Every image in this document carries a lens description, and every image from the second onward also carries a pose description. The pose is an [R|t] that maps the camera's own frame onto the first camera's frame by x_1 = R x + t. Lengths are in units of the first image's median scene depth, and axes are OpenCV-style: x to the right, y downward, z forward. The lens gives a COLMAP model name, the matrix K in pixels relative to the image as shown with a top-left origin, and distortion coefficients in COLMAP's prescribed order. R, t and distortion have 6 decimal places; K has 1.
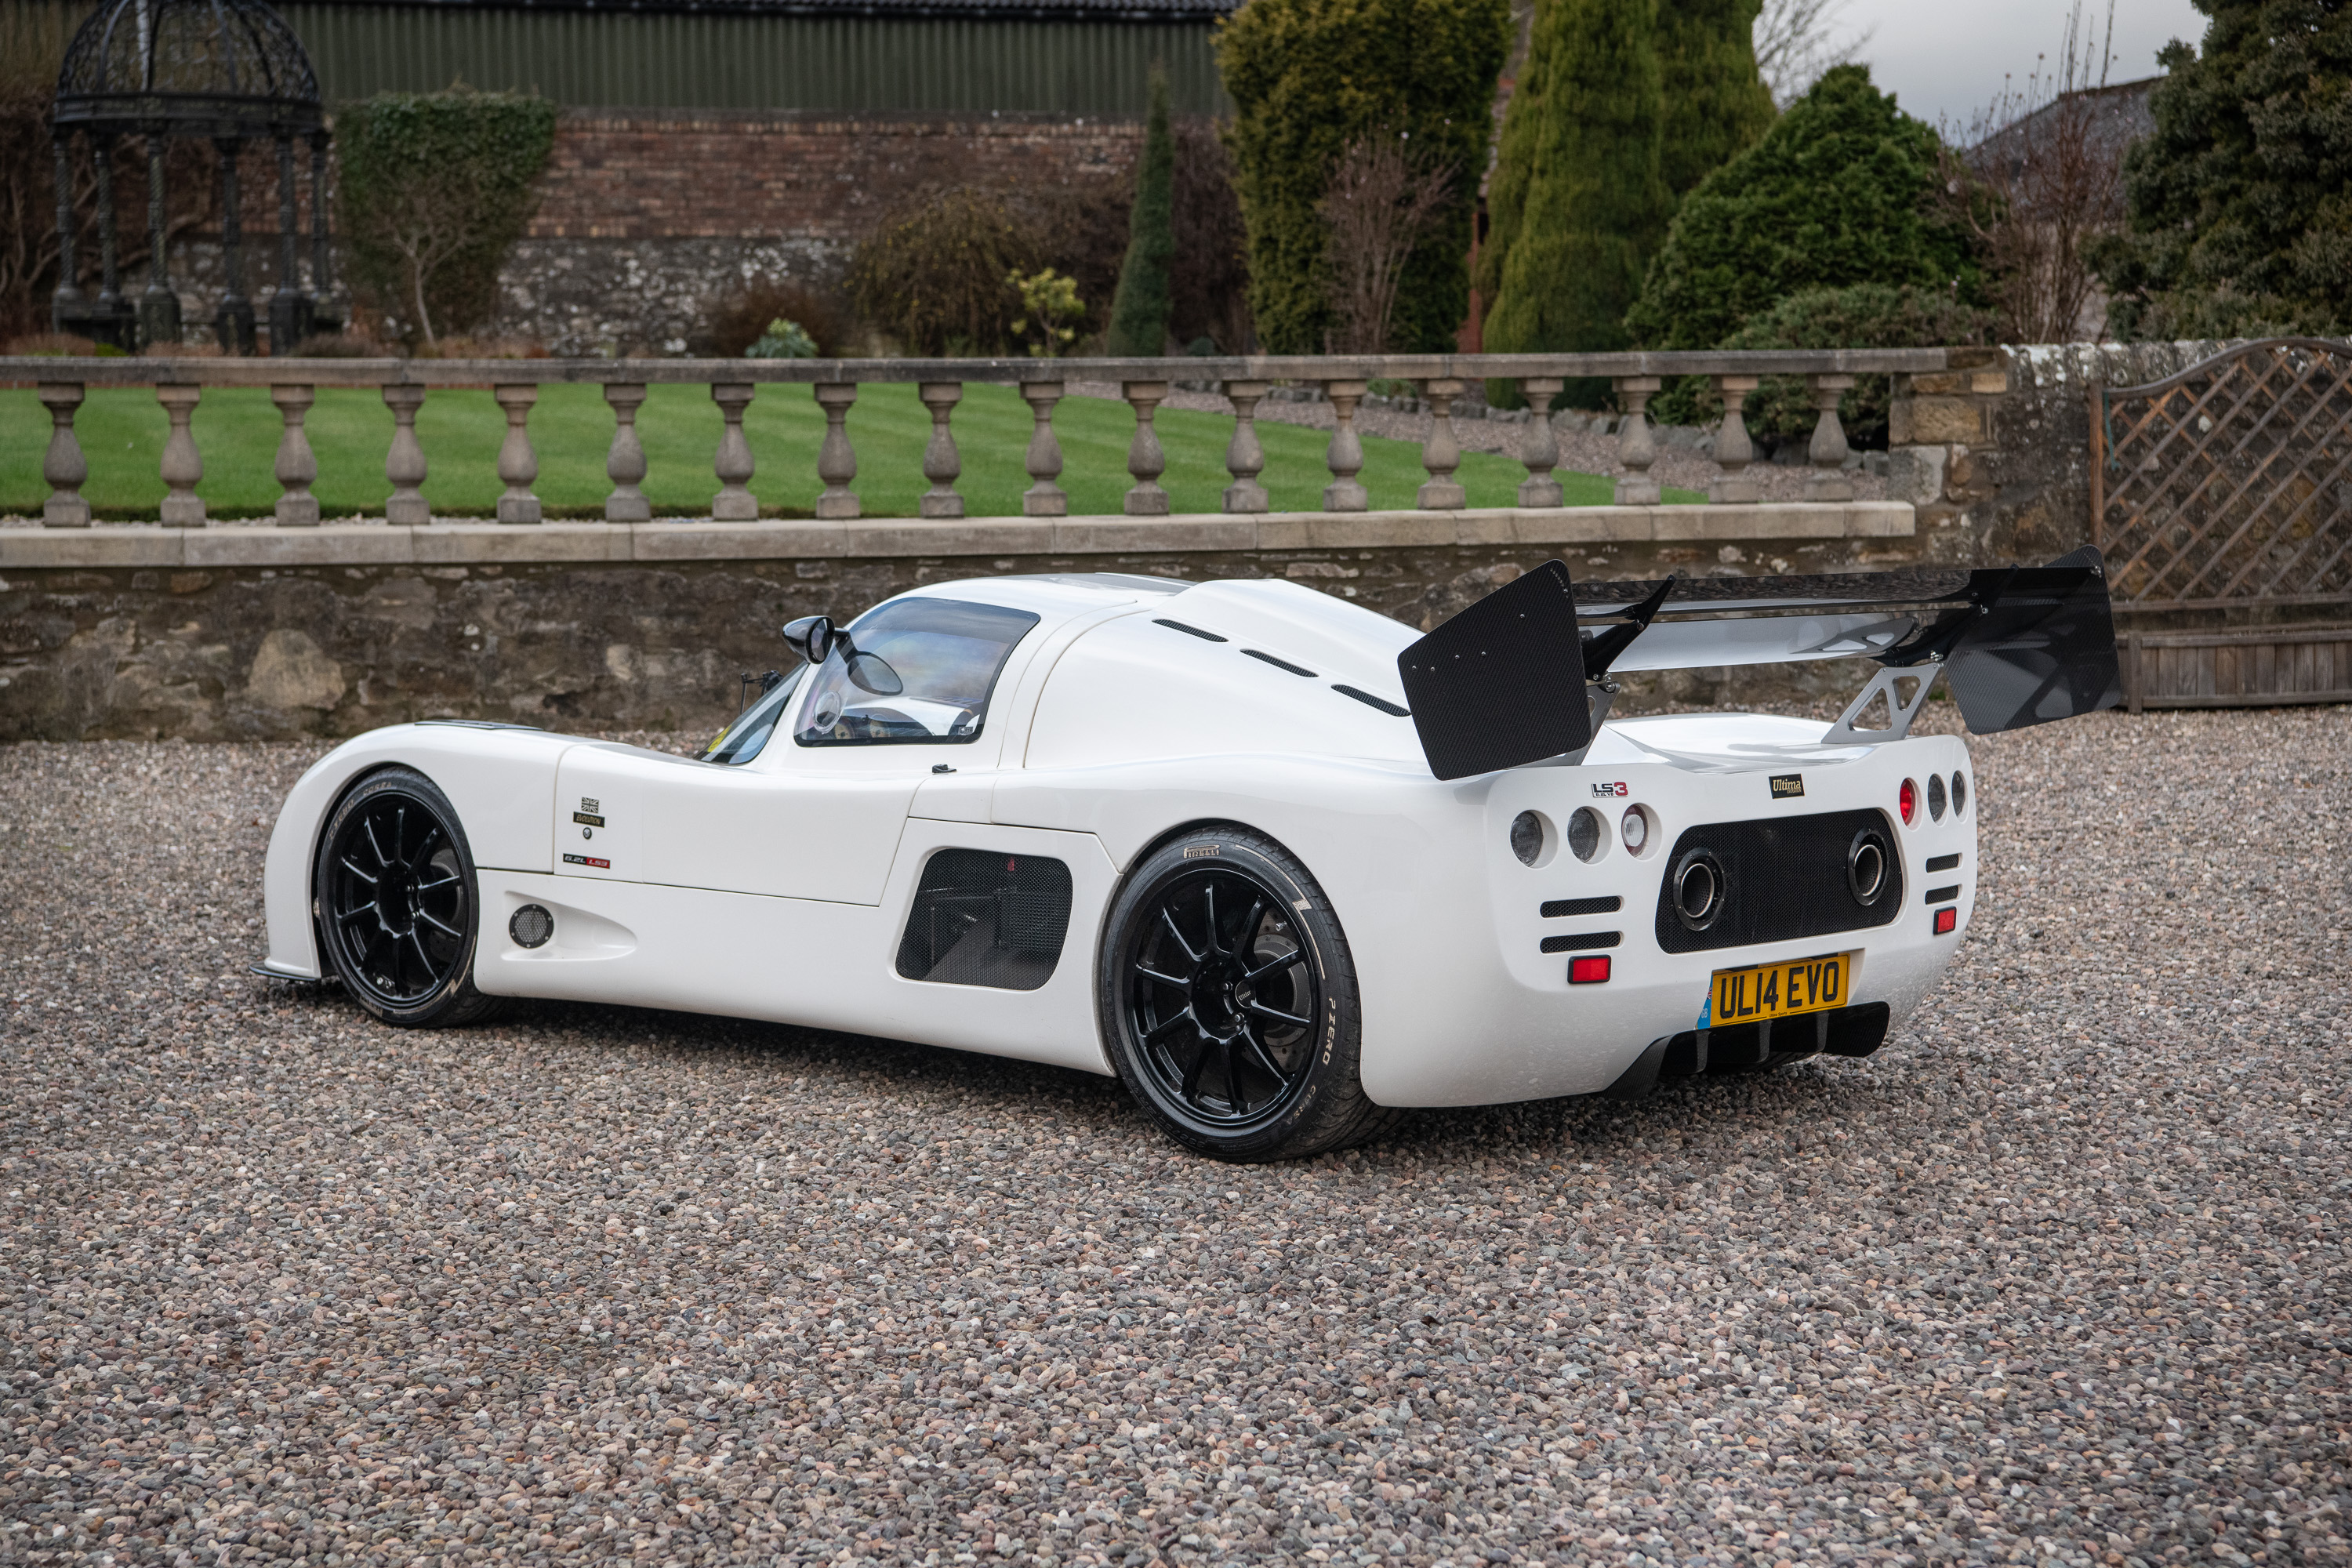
lens RADIAL K [[4188.8, 0, 1176.0], [0, 4188.8, 784.0], [0, 0, 1]] dist [0.261168, 0.129206]
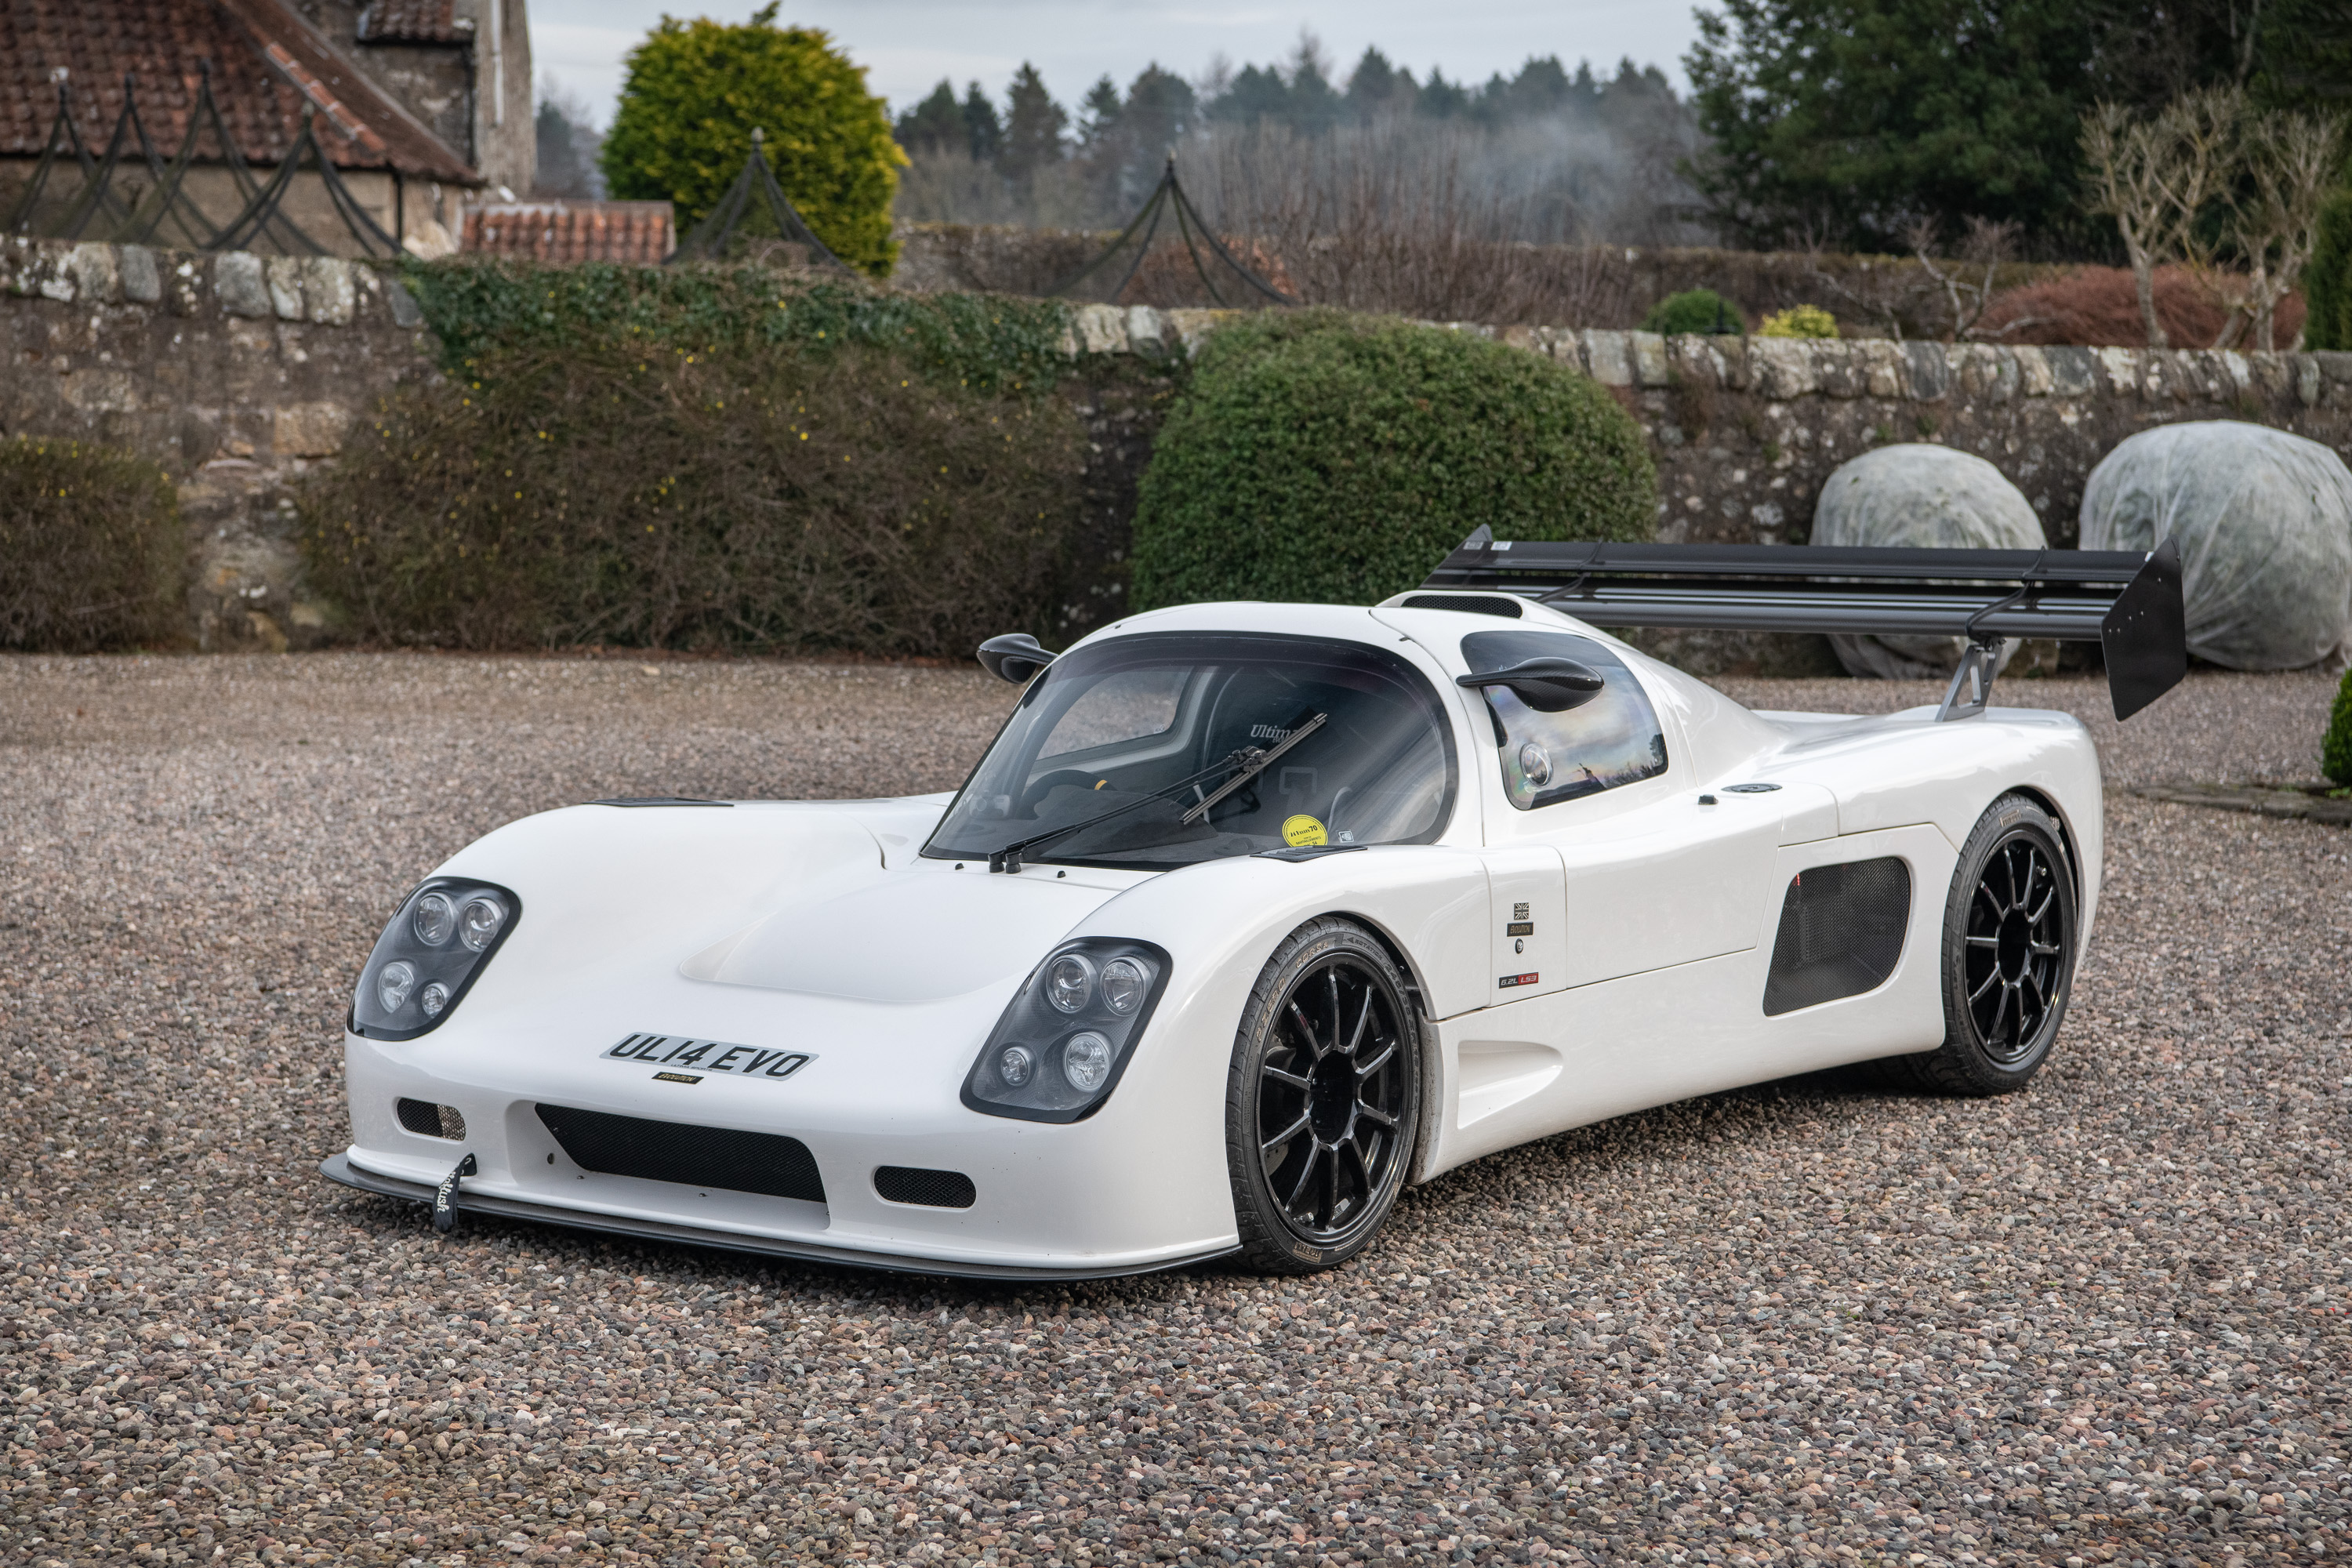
lens RADIAL K [[4491.7, 0, 1176.0], [0, 4491.7, 784.0], [0, 0, 1]] dist [0.323855, -0.128613]
pose [[-0.107178, -0.089420, 0.990210, -0.978510], [0.078128, 0.992110, 0.098048, -0.108767], [-0.991165, 0.087872, -0.099347, 1.125198]]
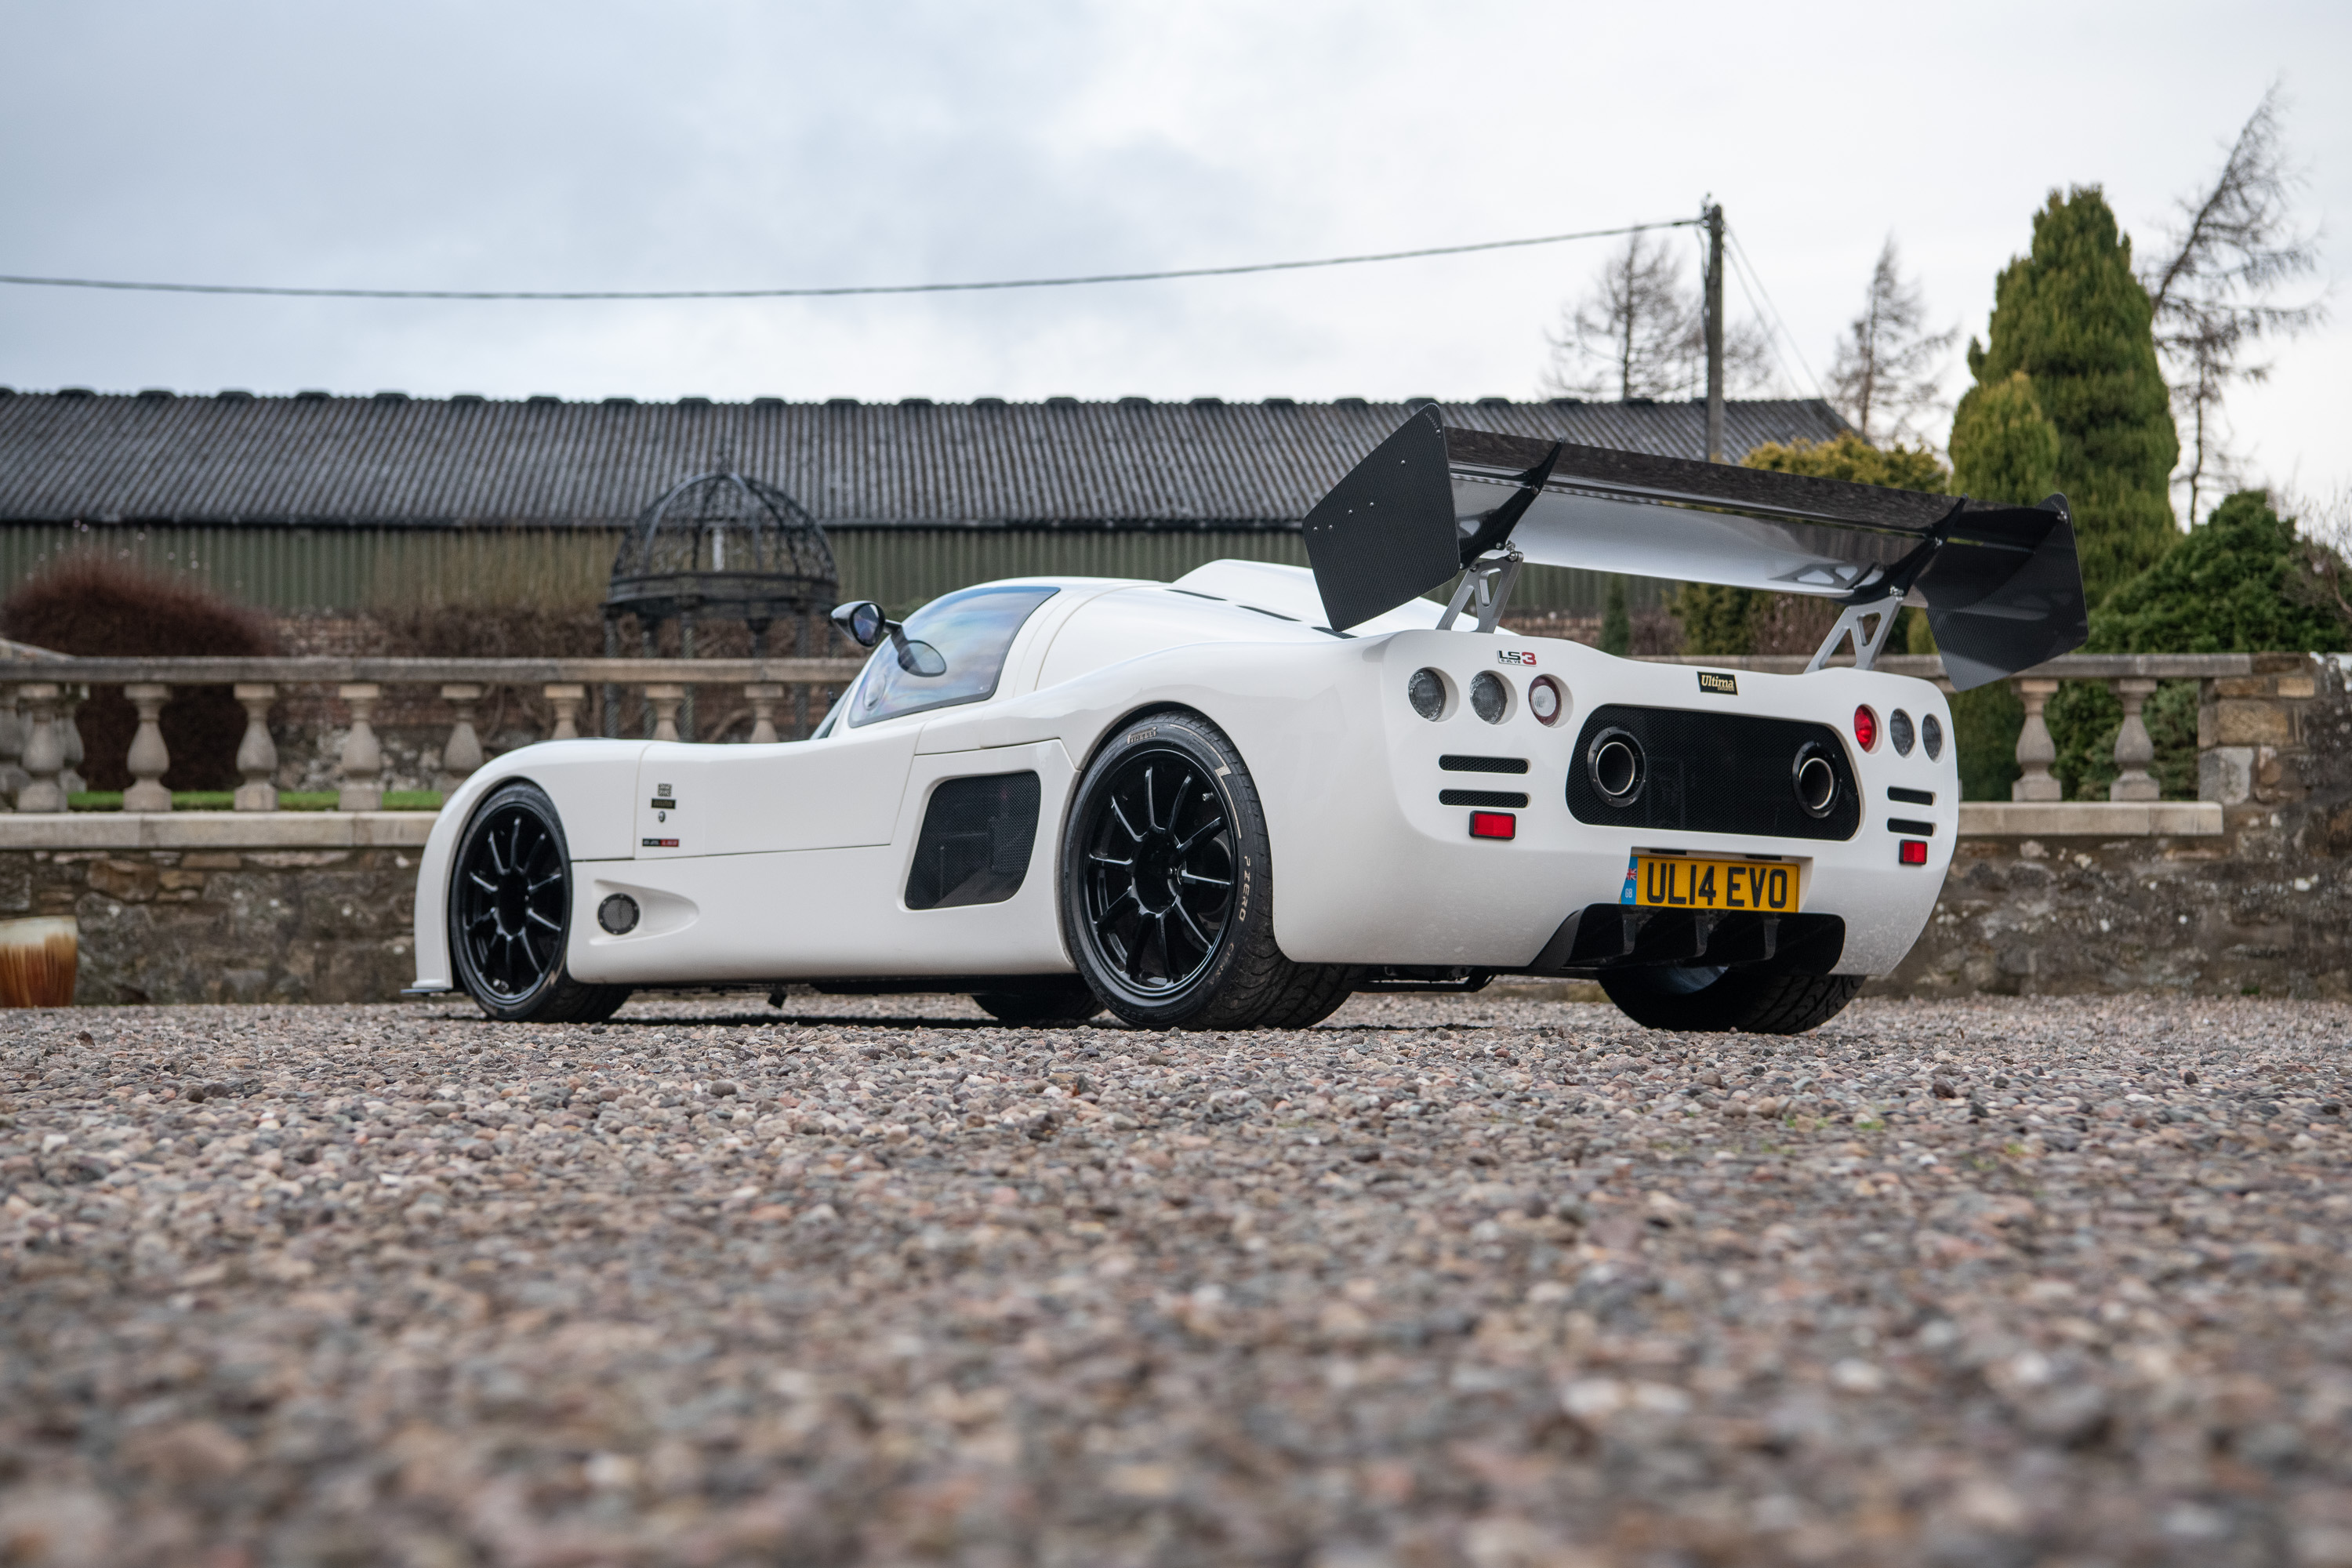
lens RADIAL K [[3958.3, 0, 1176.0], [0, 3958.3, 784.0], [0, 0, 1]] dist [0.275820, -0.007548]
pose [[0.989562, -0.006473, -0.143965, 0.132225], [-0.014115, 0.989834, -0.141525, 0.141519], [0.143417, 0.142080, 0.979410, 0.026216]]
